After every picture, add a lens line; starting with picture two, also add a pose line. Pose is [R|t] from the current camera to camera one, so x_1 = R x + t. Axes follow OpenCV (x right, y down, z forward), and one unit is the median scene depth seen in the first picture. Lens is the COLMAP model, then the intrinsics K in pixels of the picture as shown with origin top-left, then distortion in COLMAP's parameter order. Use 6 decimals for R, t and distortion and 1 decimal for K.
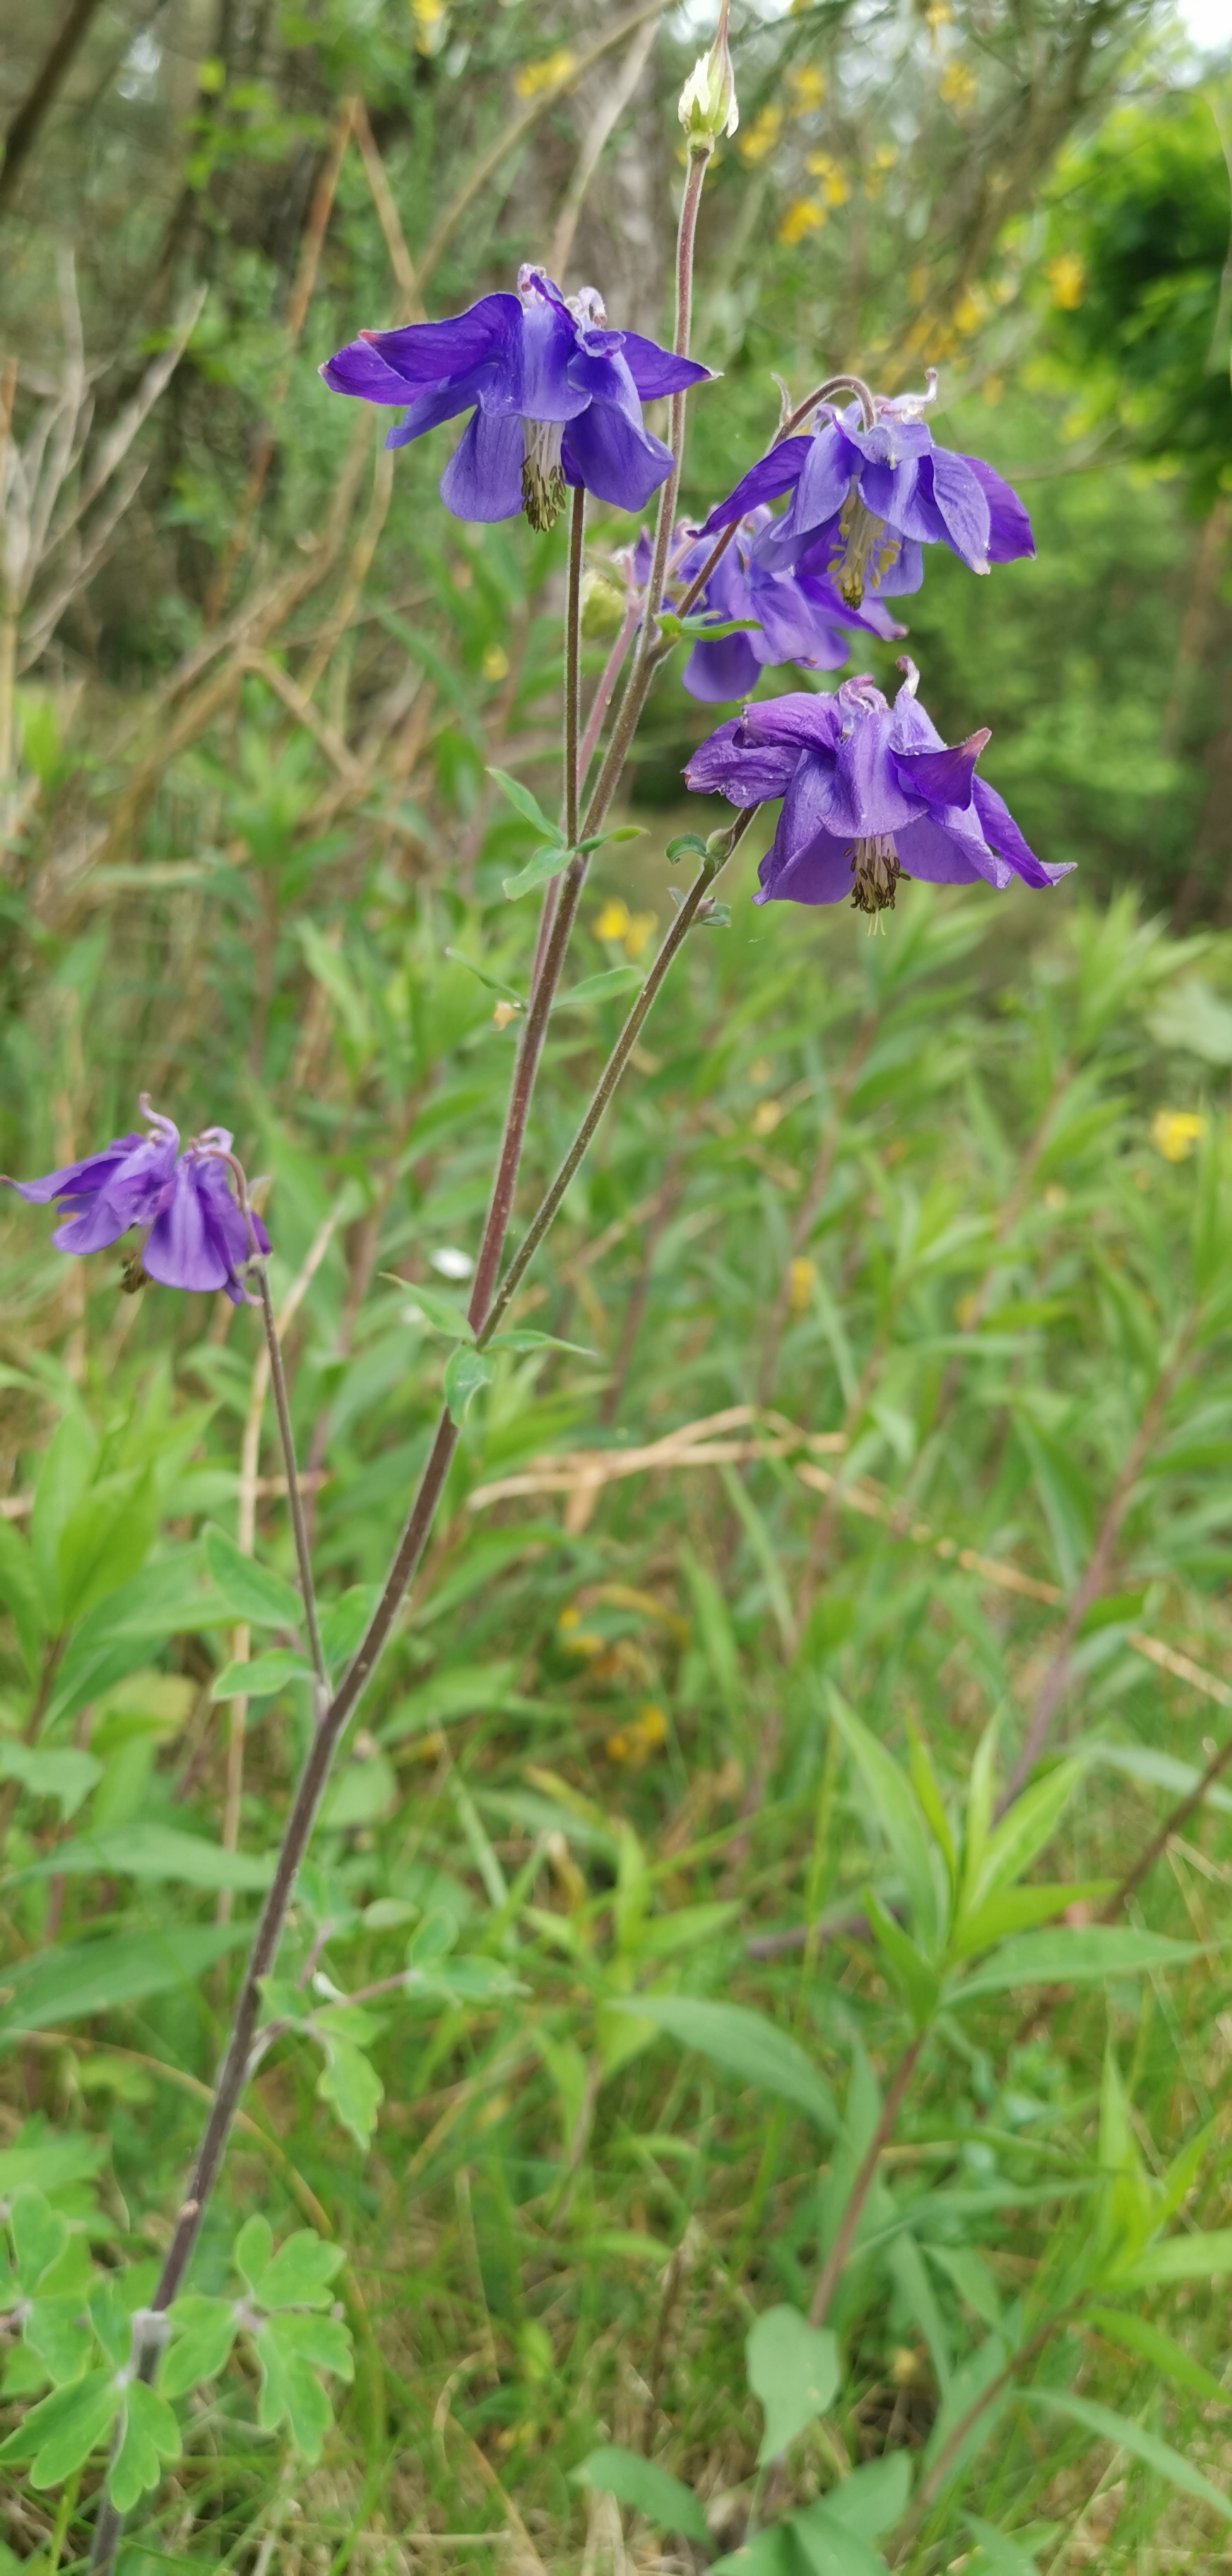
lens RADIAL K [[2088.3, 0, 616.0], [0, 2088.3, 1288.0], [0, 0, 1]] dist [0.002841, 0.001023]
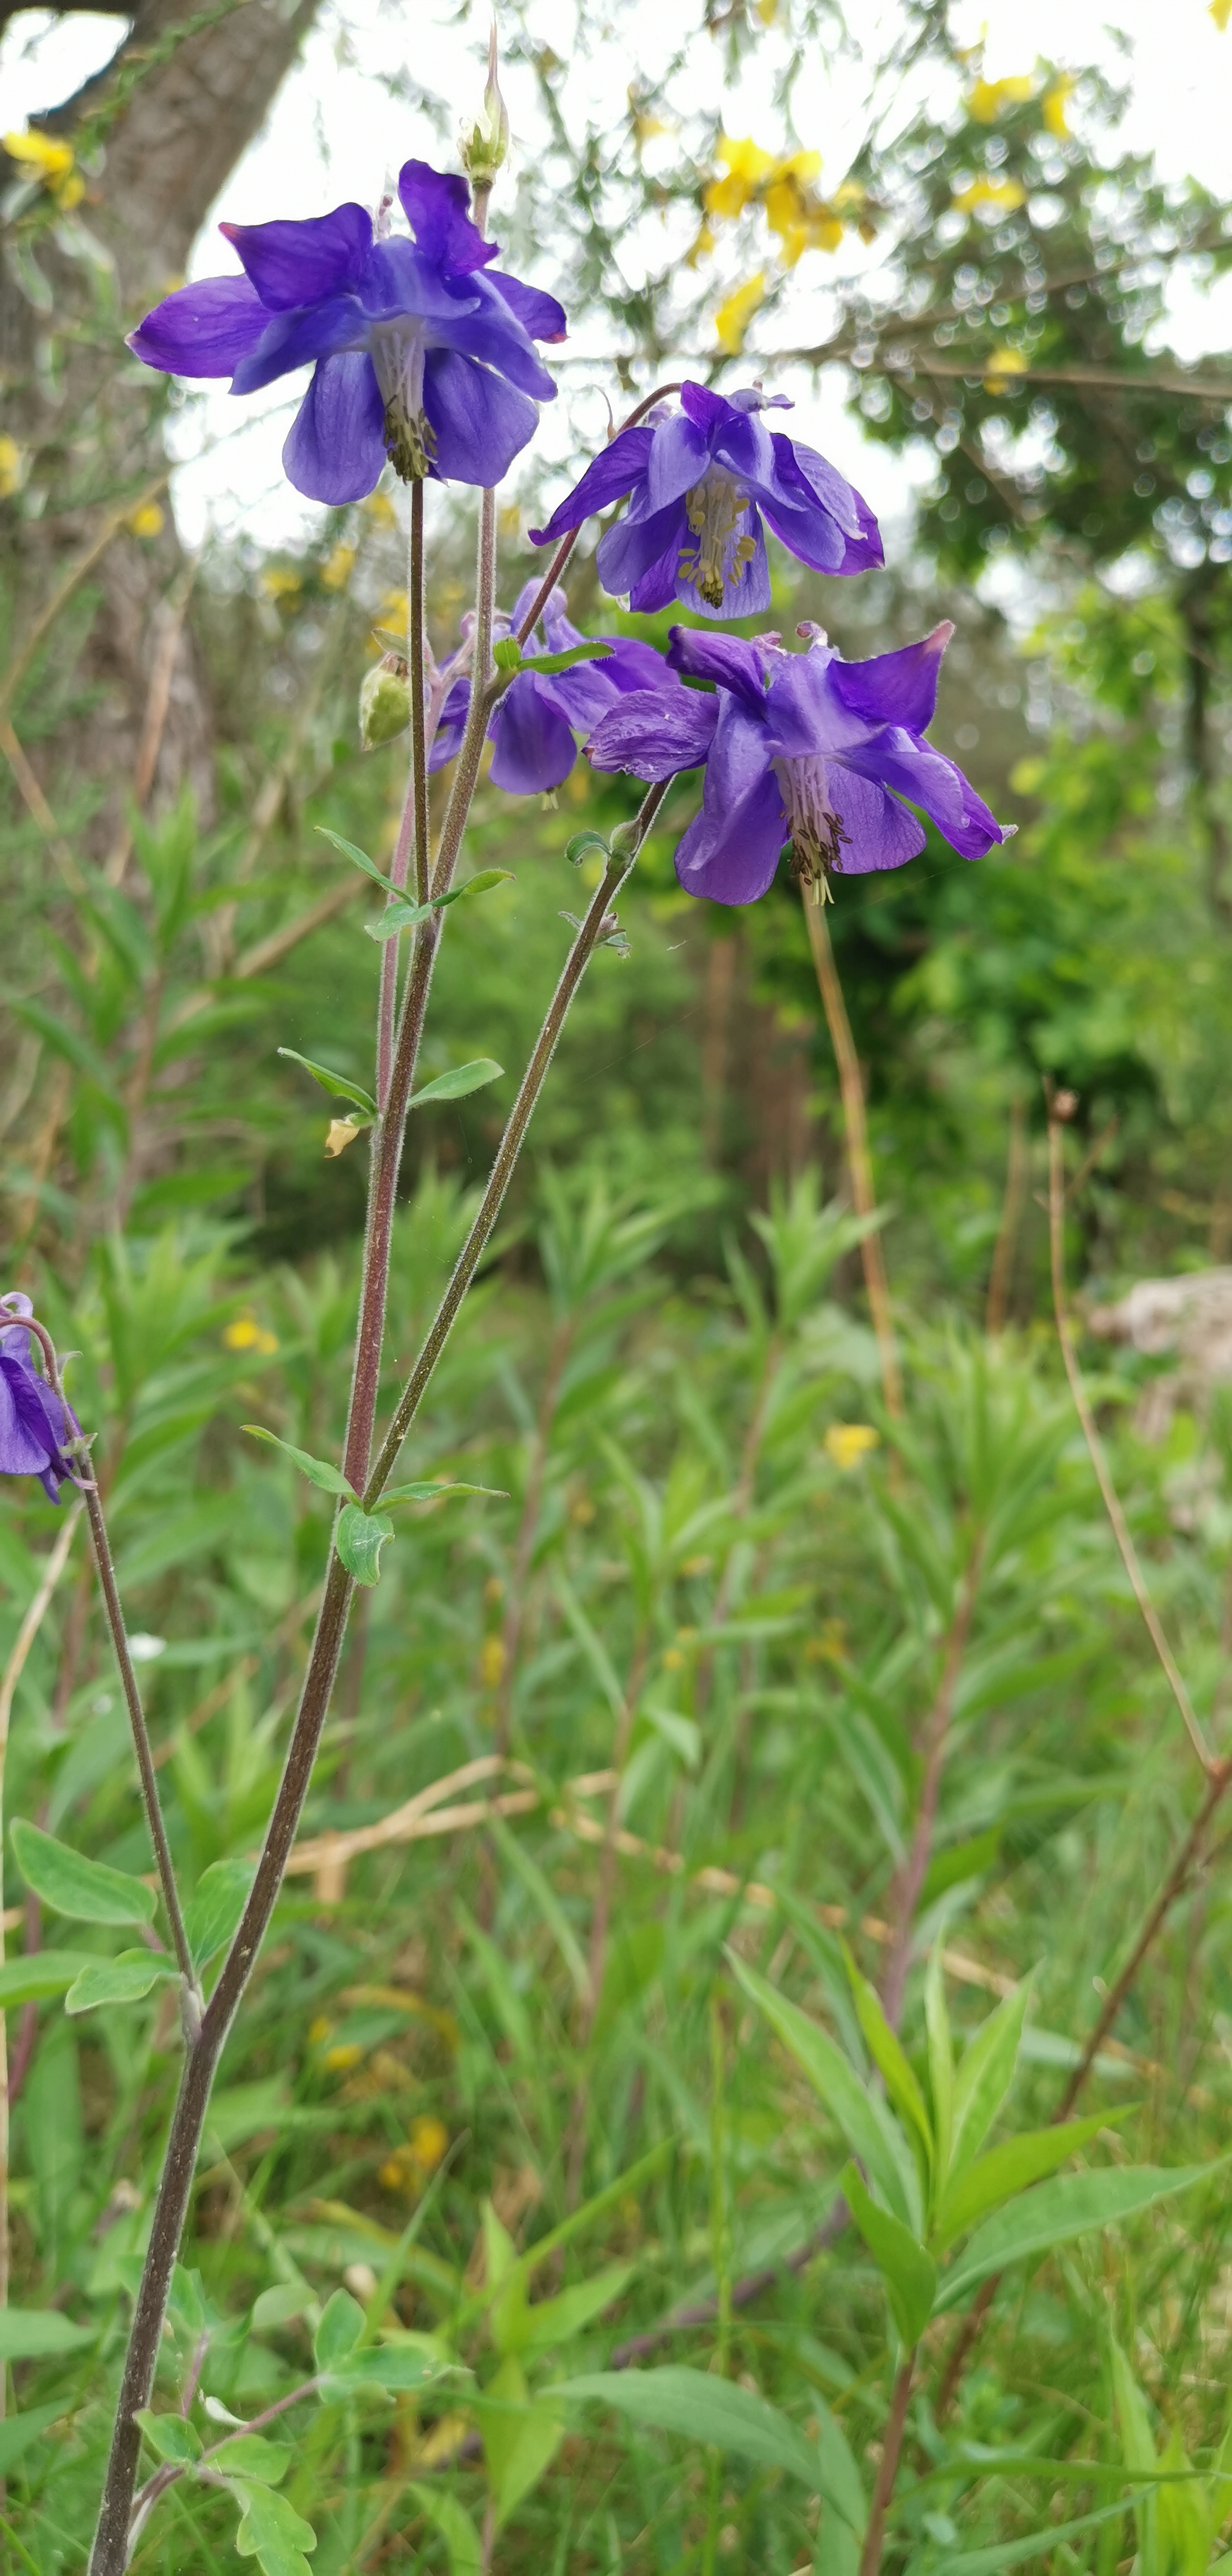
lens RADIAL K [[2088.3, 0, 616.0], [0, 2088.3, 1288.0], [0, 0, 1]] dist [0.002841, 0.001023]
pose [[0.974543, -0.106574, 0.197249, -0.105734], [0.144852, 0.970817, -0.191132, 0.100102], [-0.171123, 0.214838, 0.961541, 0.137626]]
